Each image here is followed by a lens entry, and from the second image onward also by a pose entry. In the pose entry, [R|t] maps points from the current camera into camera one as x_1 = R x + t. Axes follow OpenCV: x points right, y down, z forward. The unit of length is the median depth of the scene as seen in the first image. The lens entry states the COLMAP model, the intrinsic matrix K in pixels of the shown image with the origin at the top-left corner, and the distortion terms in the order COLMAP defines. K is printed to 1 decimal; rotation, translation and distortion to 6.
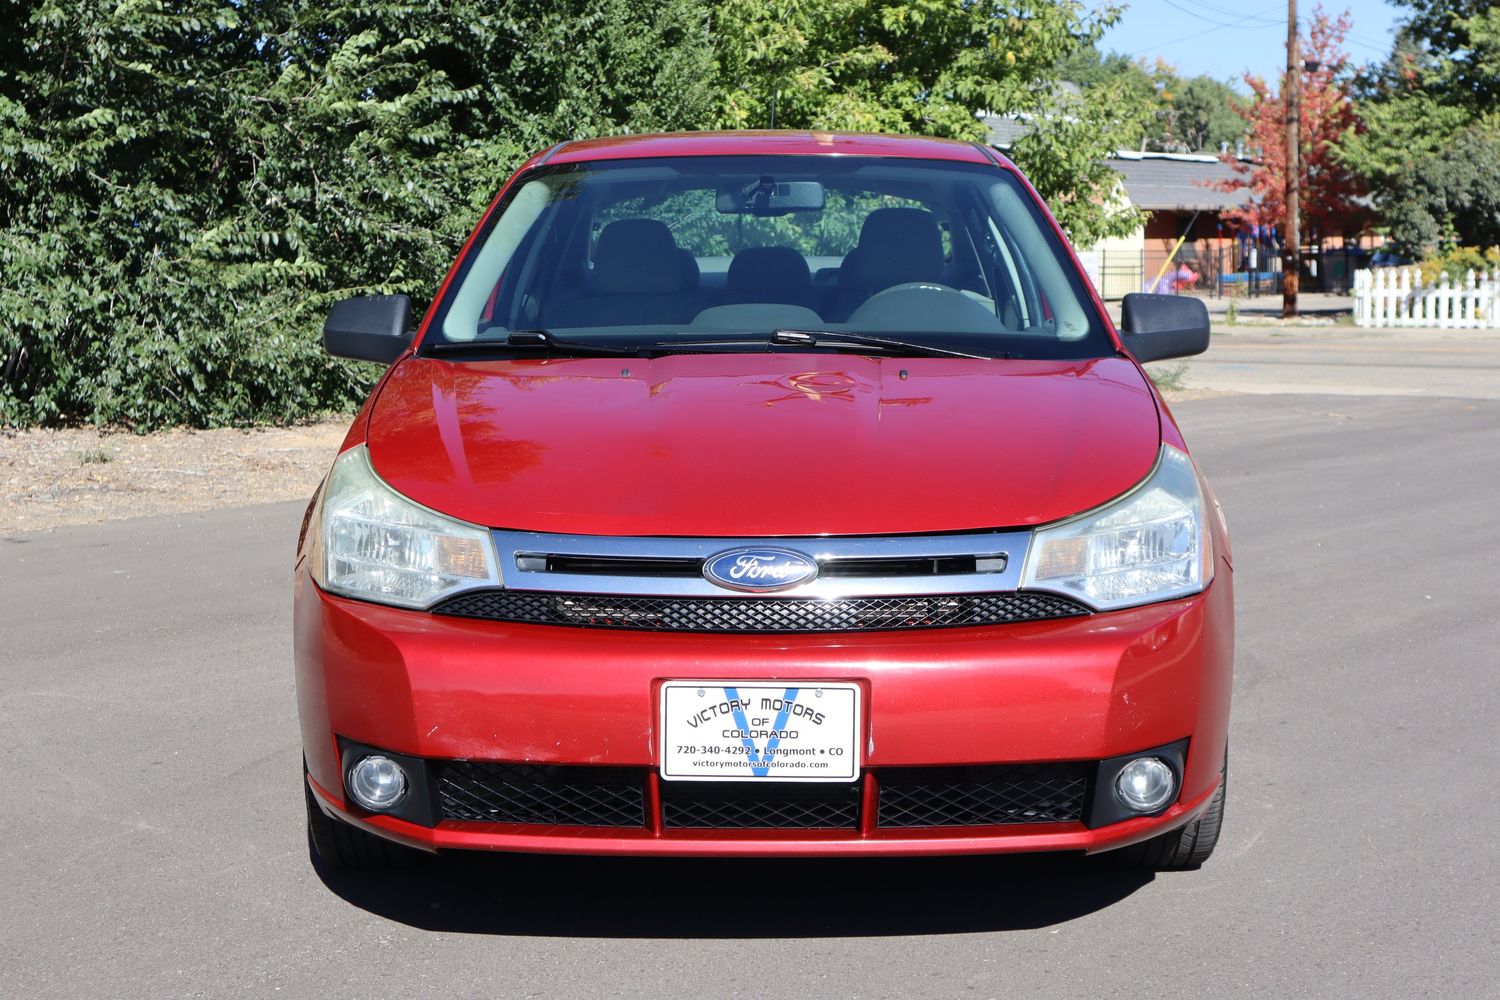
lens RADIAL K [[2306.3, 0, 750.0], [0, 2306.3, 500.0], [0, 0, 1]] dist [0.006404, 0.057467]
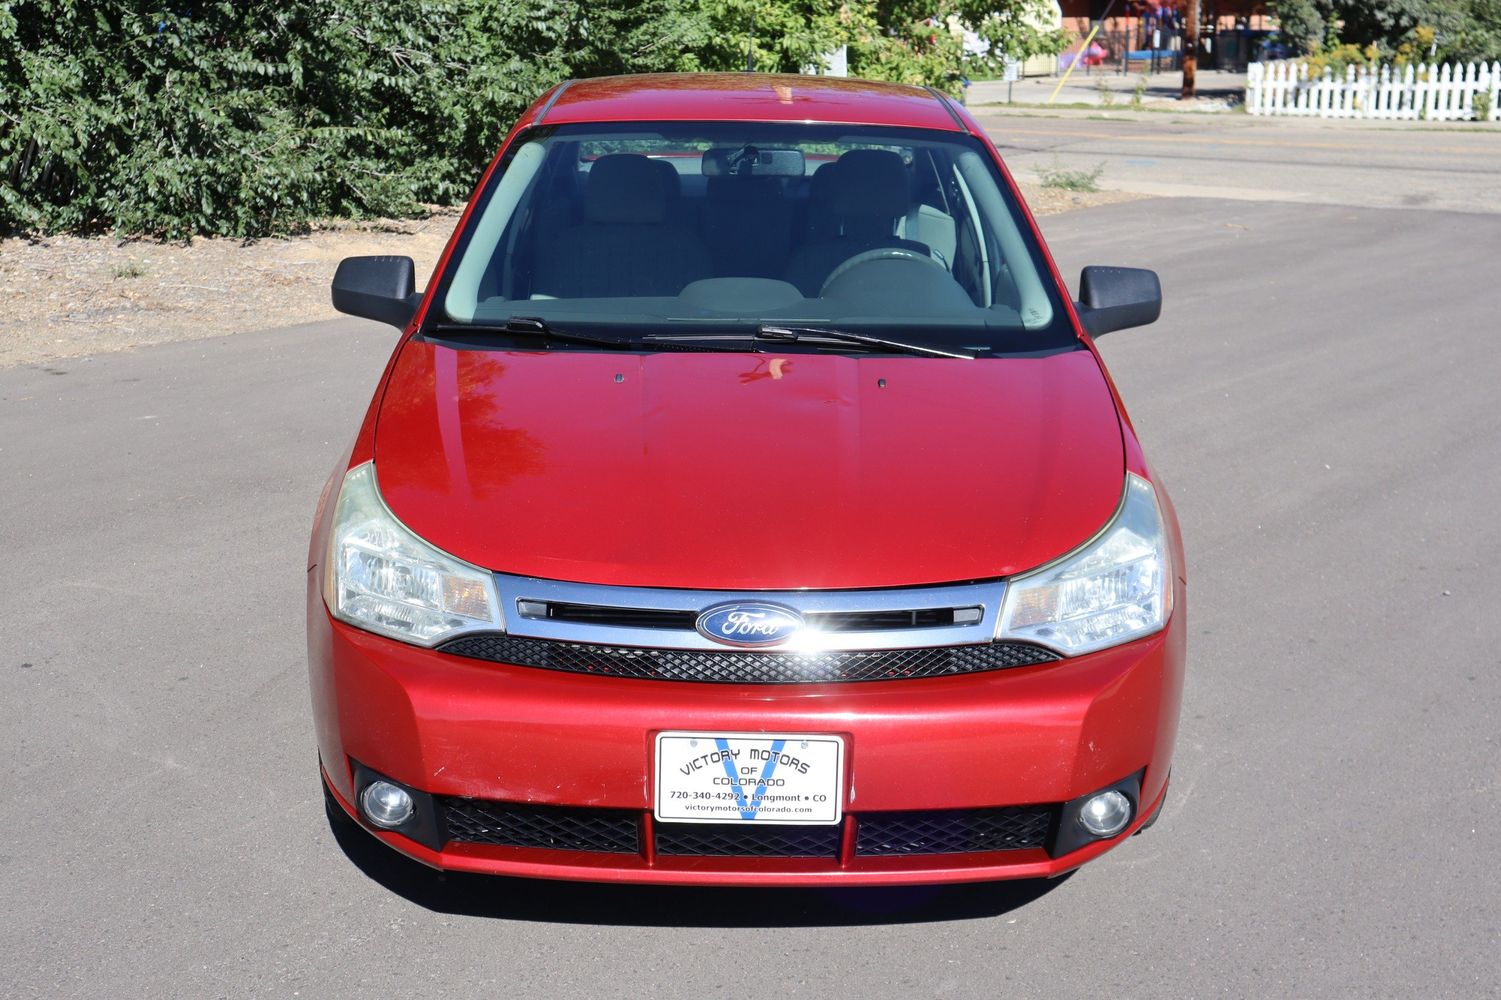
lens RADIAL K [[1980.6, 0, 750.5], [0, 1980.6, 500.0], [0, 0, 1]] dist [0.025589, 0.041526]
pose [[0.999668, 0.011062, 0.023288, -0.016288], [-0.014141, 0.990539, 0.136503, -0.141549], [-0.021558, -0.136787, 0.990366, 0.104806]]
